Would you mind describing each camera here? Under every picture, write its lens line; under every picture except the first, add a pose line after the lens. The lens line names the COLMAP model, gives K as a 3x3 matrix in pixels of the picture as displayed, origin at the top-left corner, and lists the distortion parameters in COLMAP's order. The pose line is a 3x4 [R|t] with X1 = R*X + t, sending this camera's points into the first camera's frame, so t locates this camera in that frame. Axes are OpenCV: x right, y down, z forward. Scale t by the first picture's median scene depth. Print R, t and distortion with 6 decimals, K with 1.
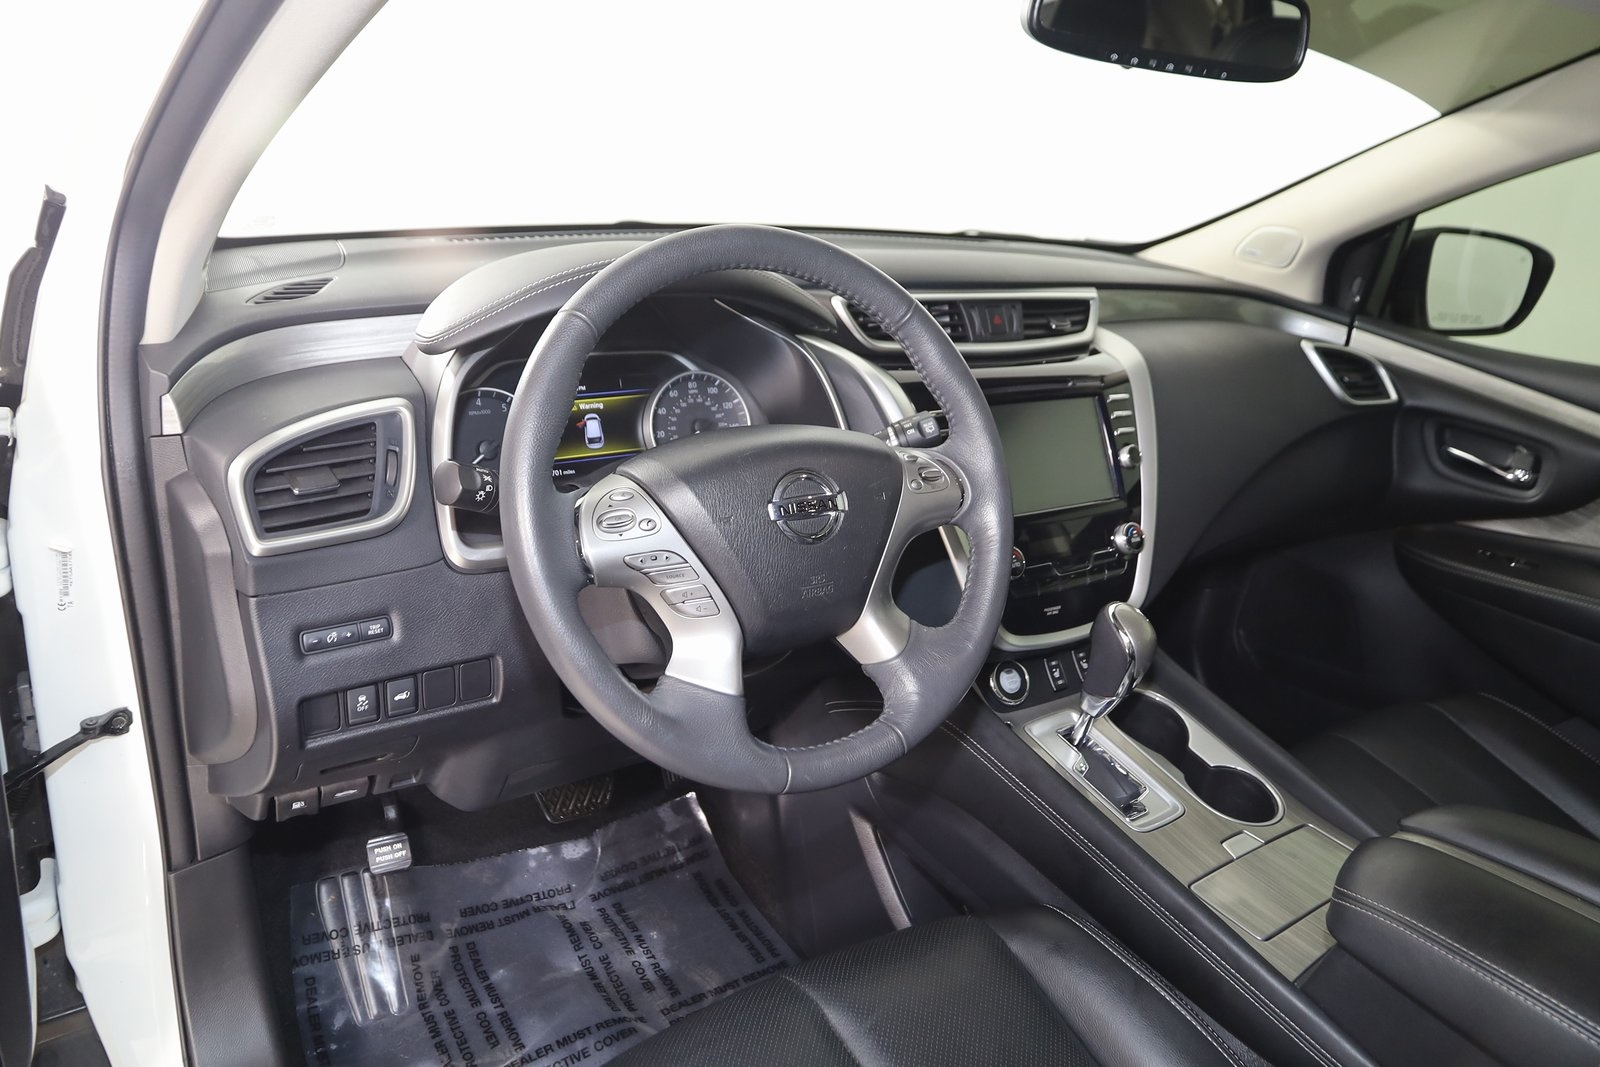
lens RADIAL K [[1114.4, 0, 800.0], [0, 1114.4, 533.5], [0, 0, 1]] dist [-0.116814, 0.076794]
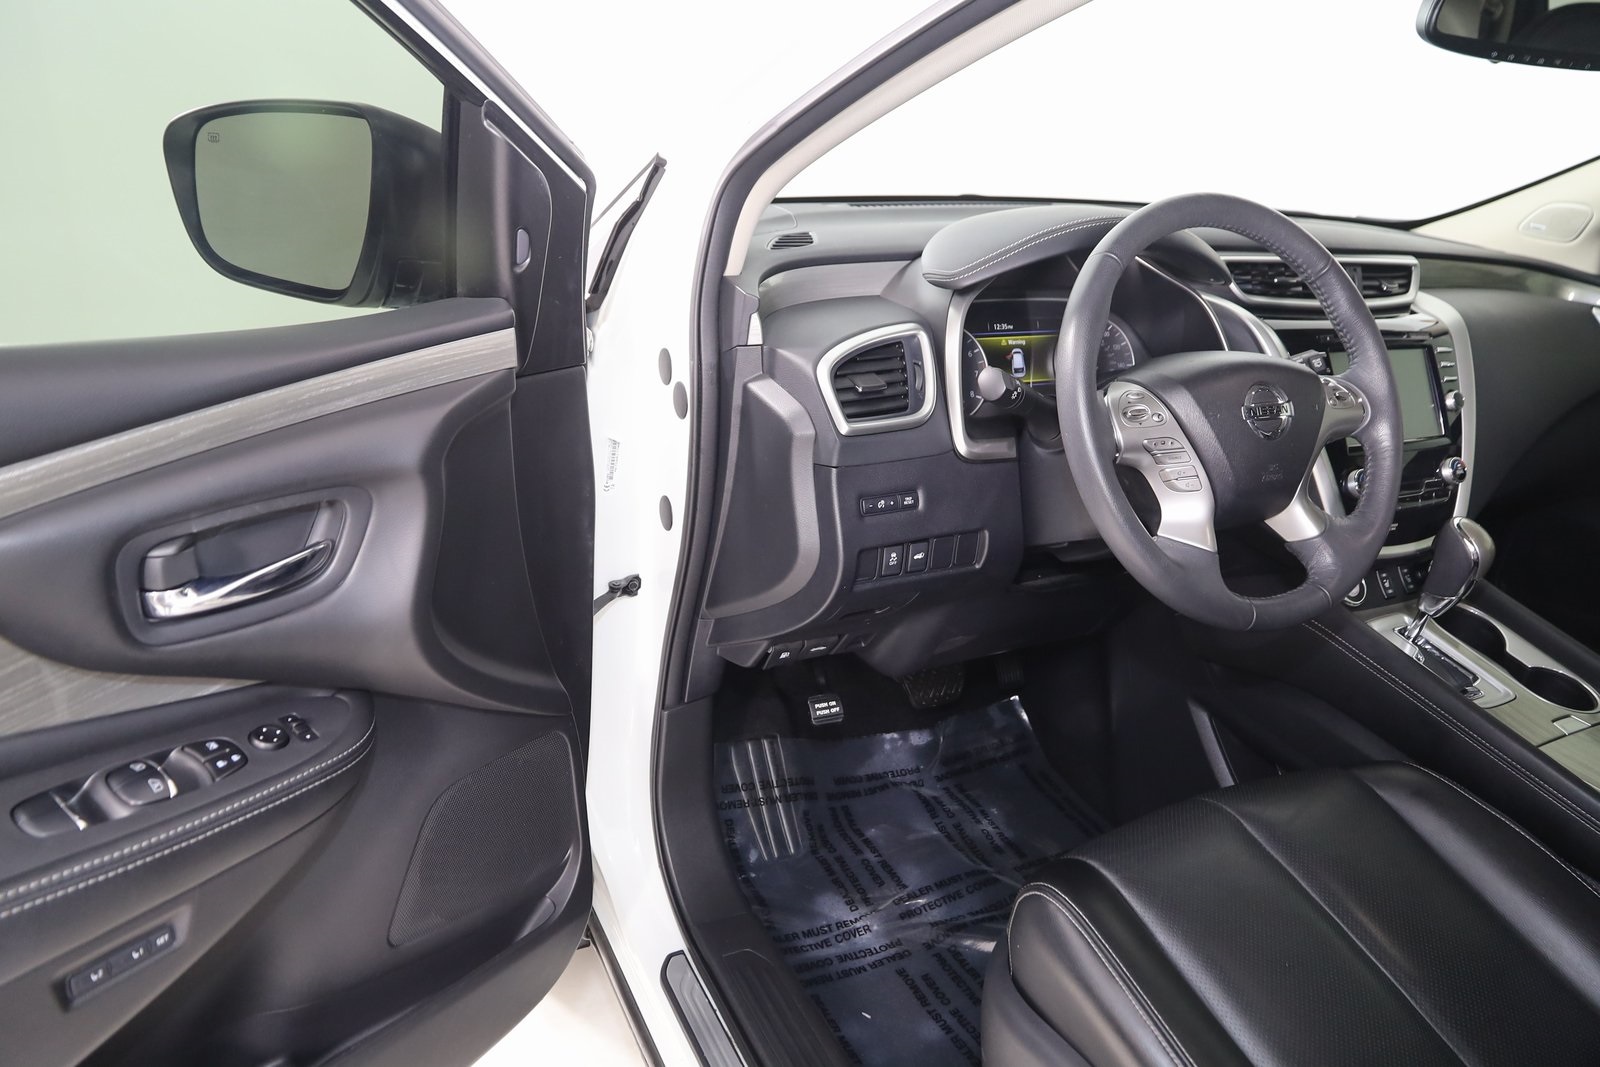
lens RADIAL K [[1114.4, 0, 800.0], [0, 1114.4, 533.5], [0, 0, 1]] dist [-0.116814, 0.076794]
pose [[0.991313, 0.033533, -0.127179, -0.234865], [-0.032114, 0.999397, 0.013193, 0.076976], [0.127544, -0.008995, 0.991792, -0.209586]]
